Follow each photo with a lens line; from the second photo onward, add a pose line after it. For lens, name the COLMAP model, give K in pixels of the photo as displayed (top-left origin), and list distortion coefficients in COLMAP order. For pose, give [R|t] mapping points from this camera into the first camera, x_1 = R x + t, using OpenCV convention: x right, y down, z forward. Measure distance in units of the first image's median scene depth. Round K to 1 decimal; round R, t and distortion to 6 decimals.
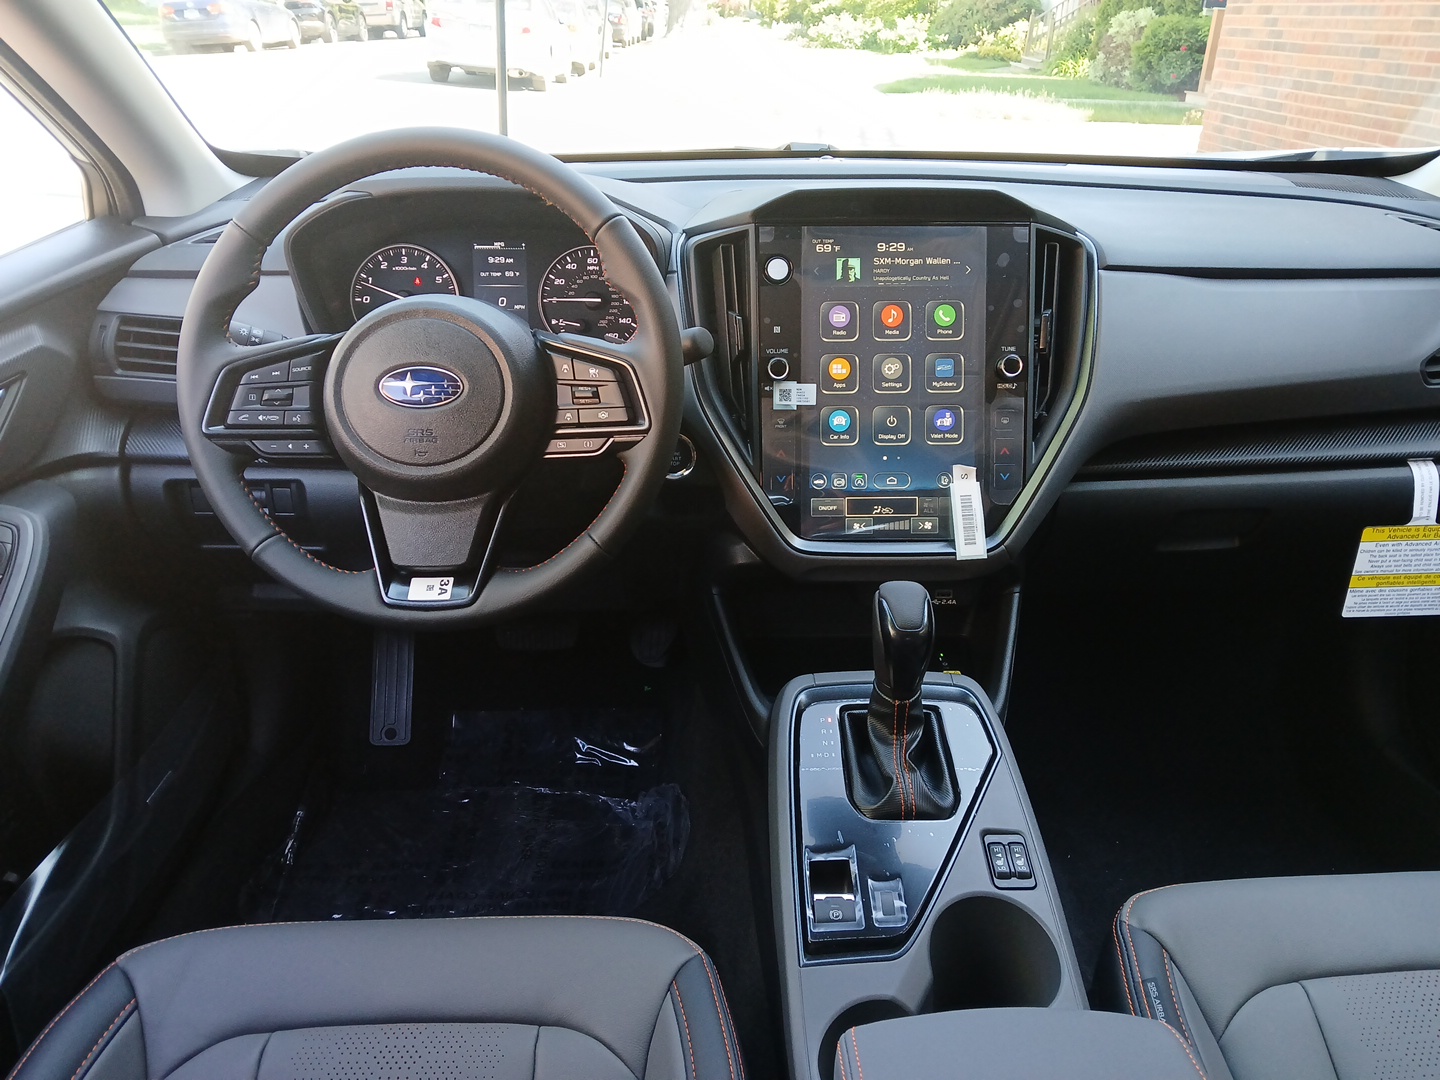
lens RADIAL K [[1049.5, 0, 733.7], [0, 1049.5, 555.2], [0, 0, 1]] dist [0.063910, -0.096685]
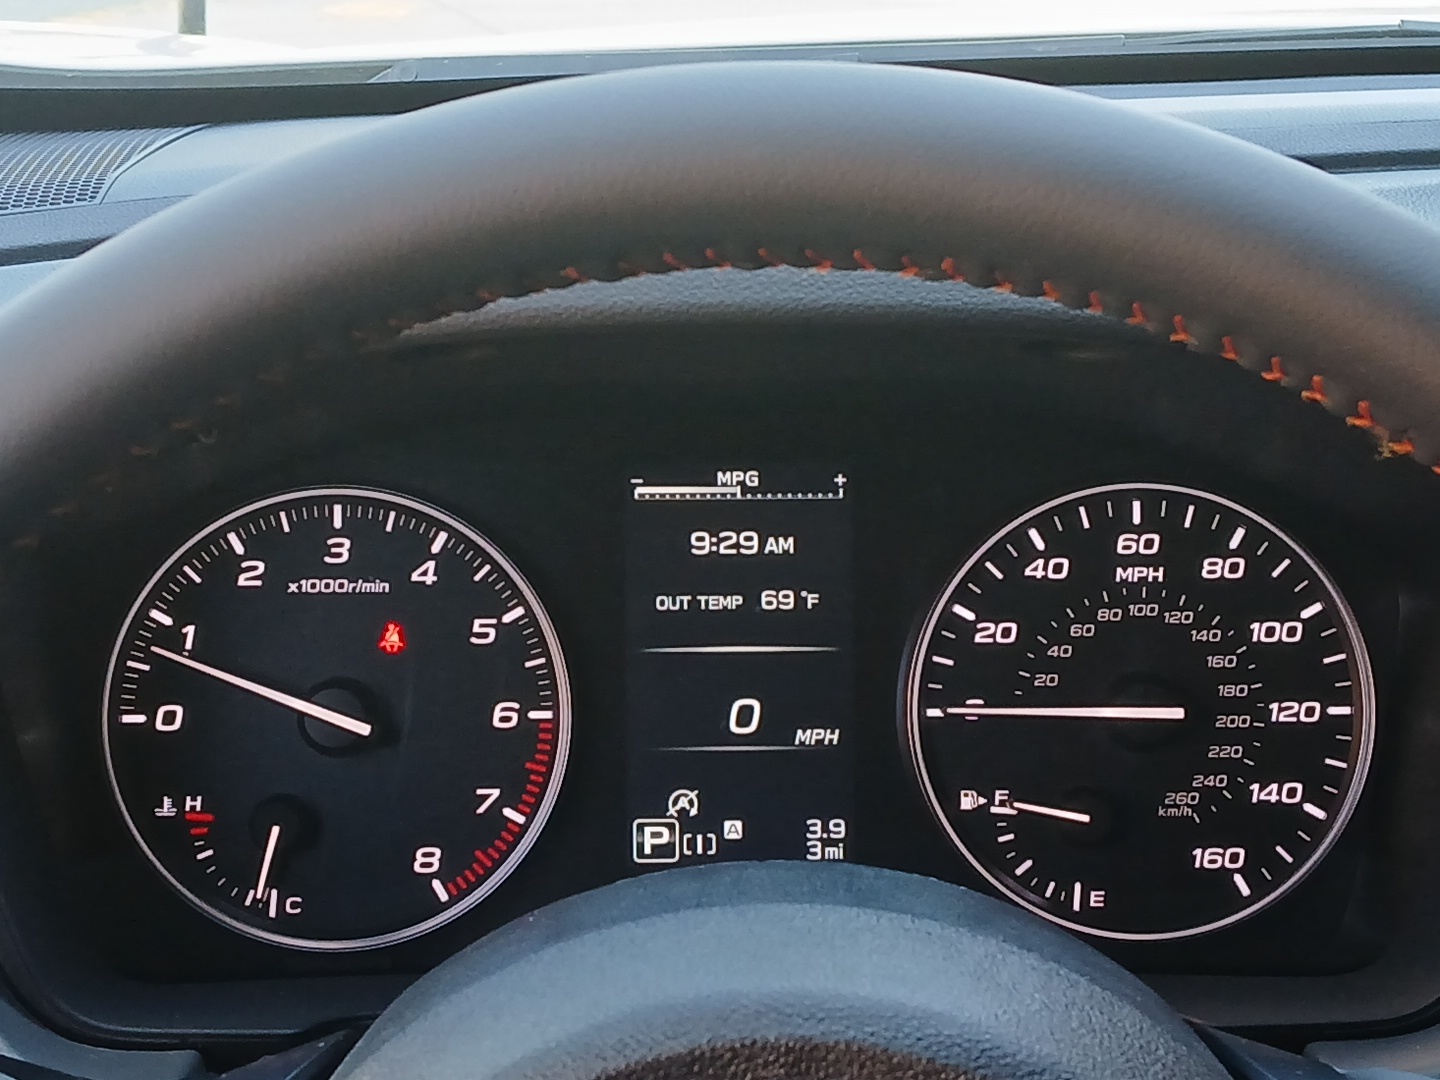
lens RADIAL K [[1753.3, 0, 725.5], [0, 1753.3, 547.7], [0, 0, 1]] dist [0.040224, 0.022990]
pose [[0.999975, -0.005984, 0.003755, -0.251464], [0.006480, 0.988655, -0.150065, -0.244292], [-0.002814, 0.150086, 0.988669, 0.680775]]
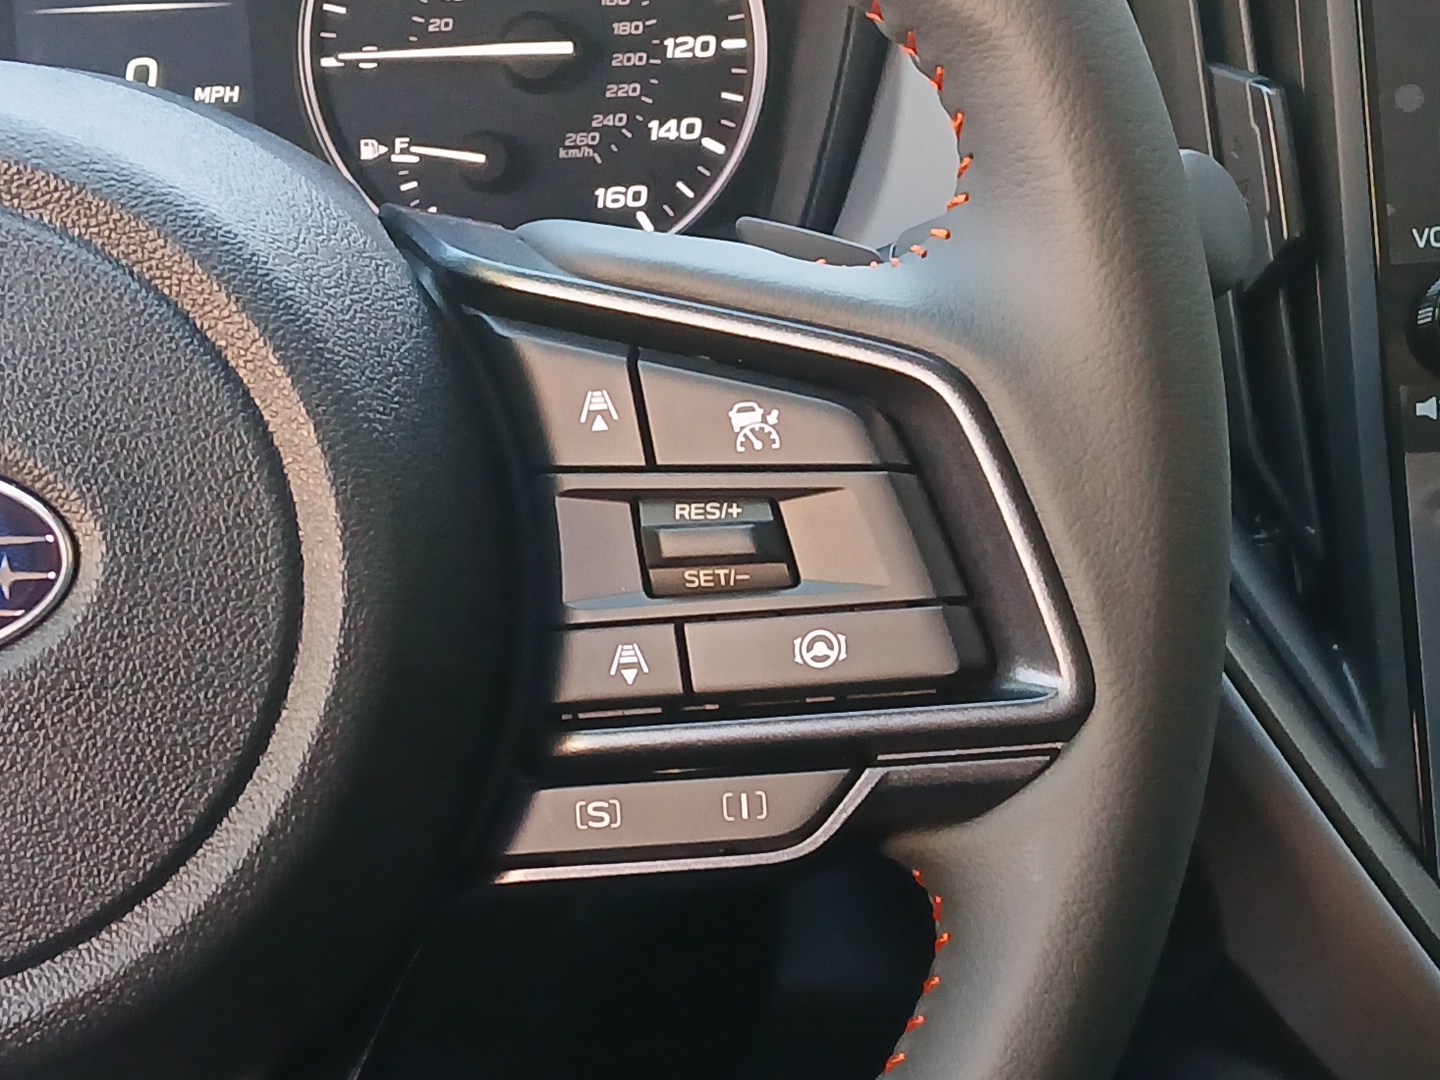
lens RADIAL K [[2858.4, 0, 720.0], [0, 2858.4, 540.0], [0, 0, 1]] dist [0.129499, 0.066487]
pose [[0.997847, -0.054986, 0.035762, -0.134927], [0.057021, 0.996651, -0.058613, -0.105114], [-0.032419, 0.060526, 0.997640, 0.414049]]
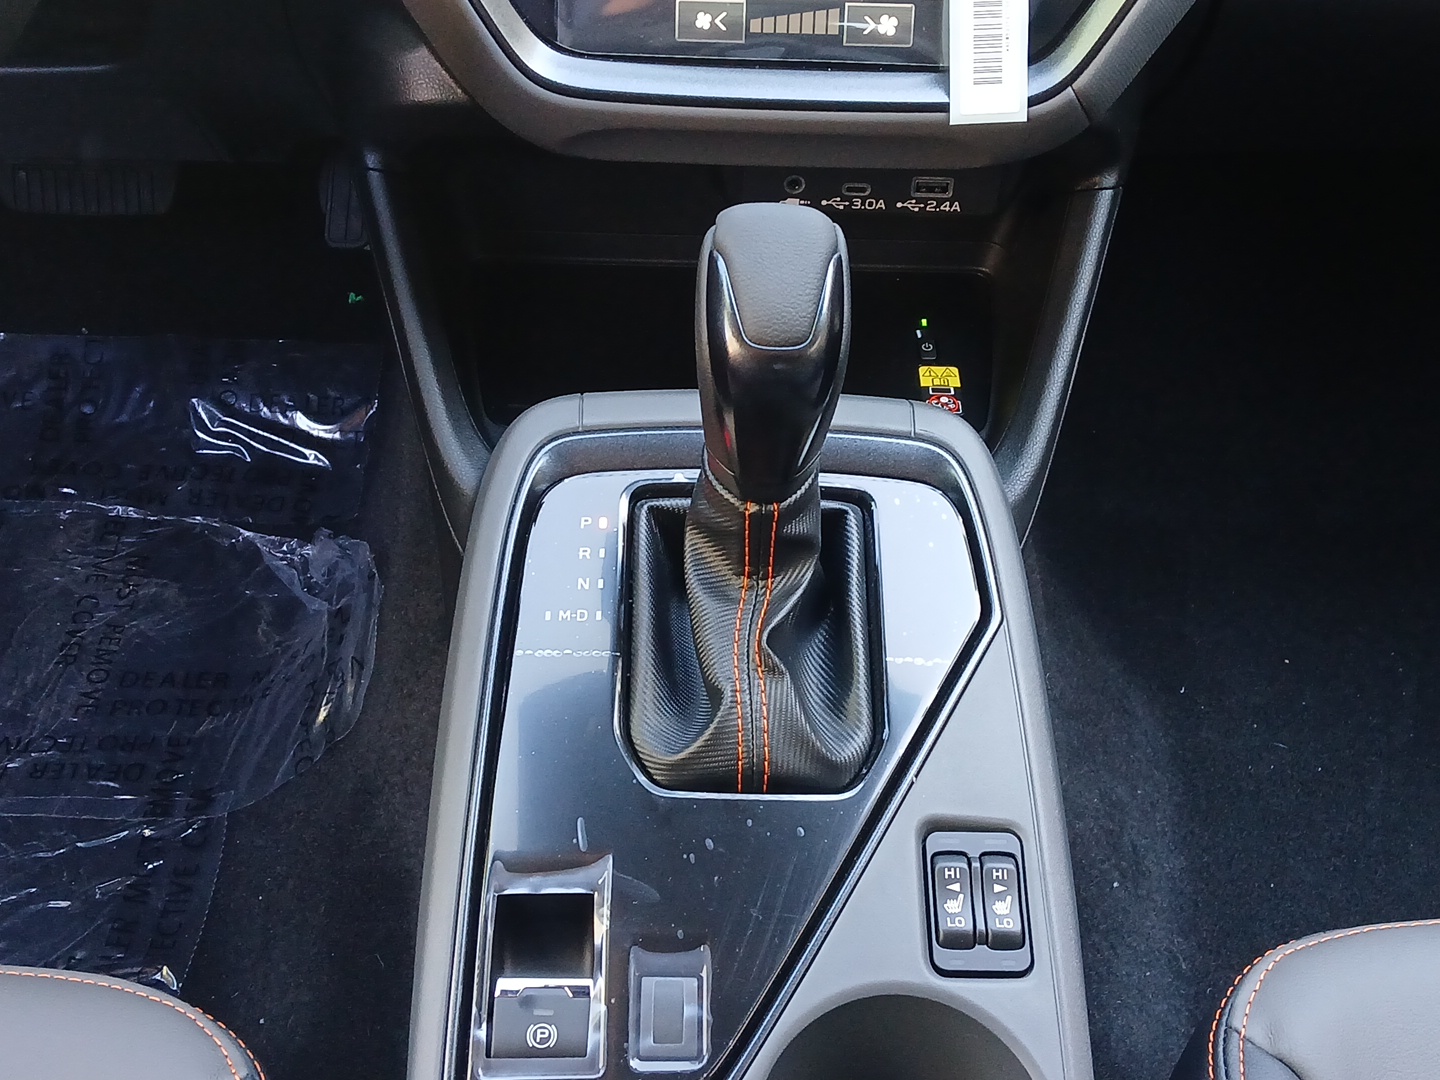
lens RADIAL K [[1753.3, 0, 725.5], [0, 1753.3, 547.7], [0, 0, 1]] dist [0.040224, 0.022990]
pose [[0.999323, 0.031970, 0.018222, 0.120467], [-0.036205, 0.942758, 0.331506, -0.060496], [-0.006581, -0.331942, 0.943277, 0.325628]]
